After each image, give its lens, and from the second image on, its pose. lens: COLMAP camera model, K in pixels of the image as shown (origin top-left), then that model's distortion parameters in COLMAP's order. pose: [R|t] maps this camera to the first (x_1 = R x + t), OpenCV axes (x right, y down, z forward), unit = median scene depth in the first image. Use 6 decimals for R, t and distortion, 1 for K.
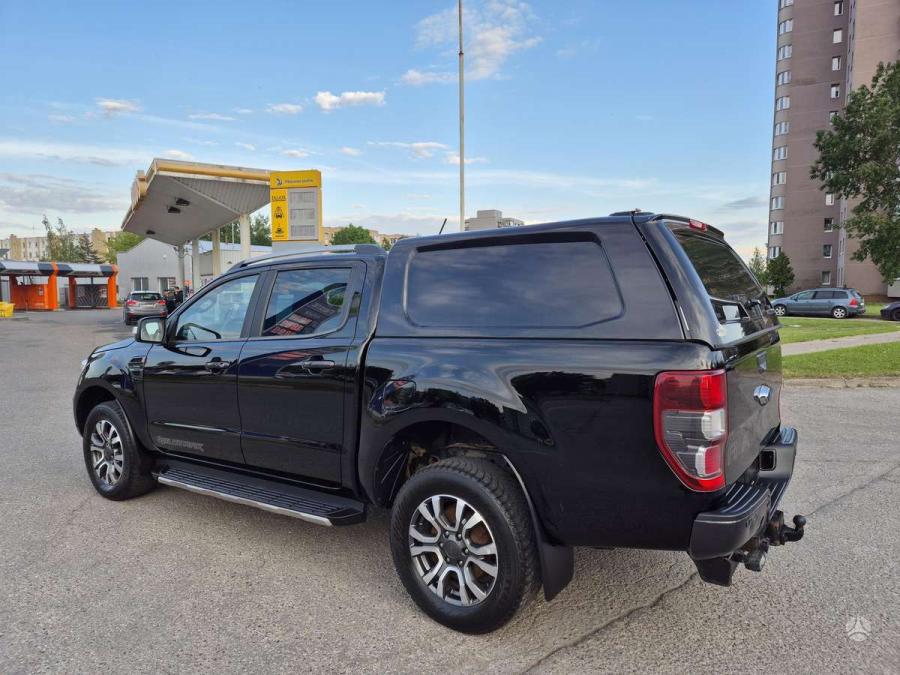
lens RADIAL K [[611.5, 0, 456.8], [0, 611.5, 326.1], [0, 0, 1]] dist [0.068937, -0.057968]
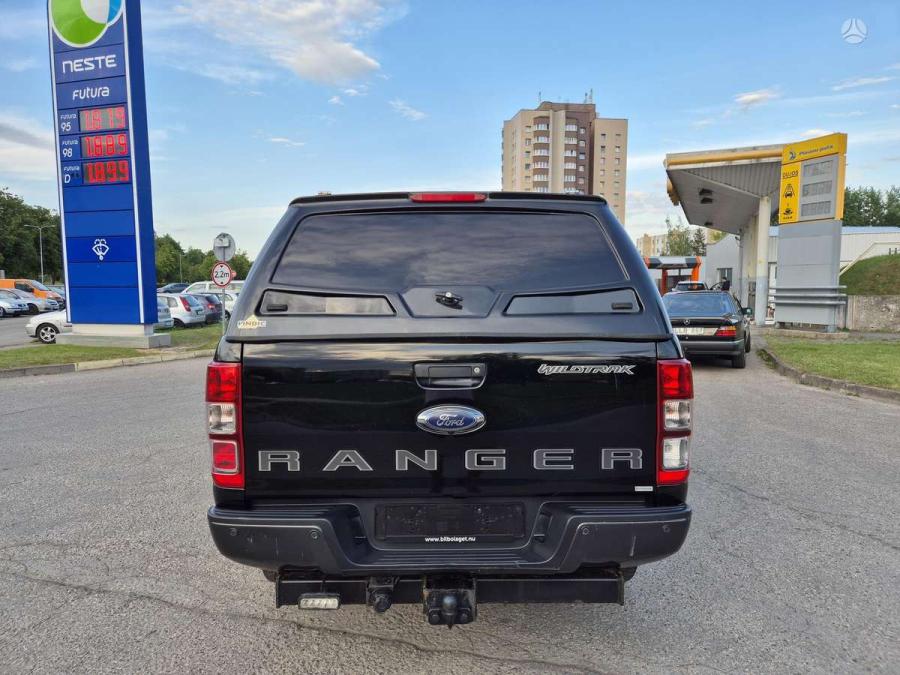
lens RADIAL K [[615.2, 0, 450.0], [0, 615.2, 337.5], [0, 0, 1]] dist [0.058008, -0.062246]
pose [[0.568833, 0.070352, -0.819439, 0.098782], [-0.042315, 0.997519, 0.056268, -0.002788], [0.821364, 0.002667, 0.570398, 0.053027]]
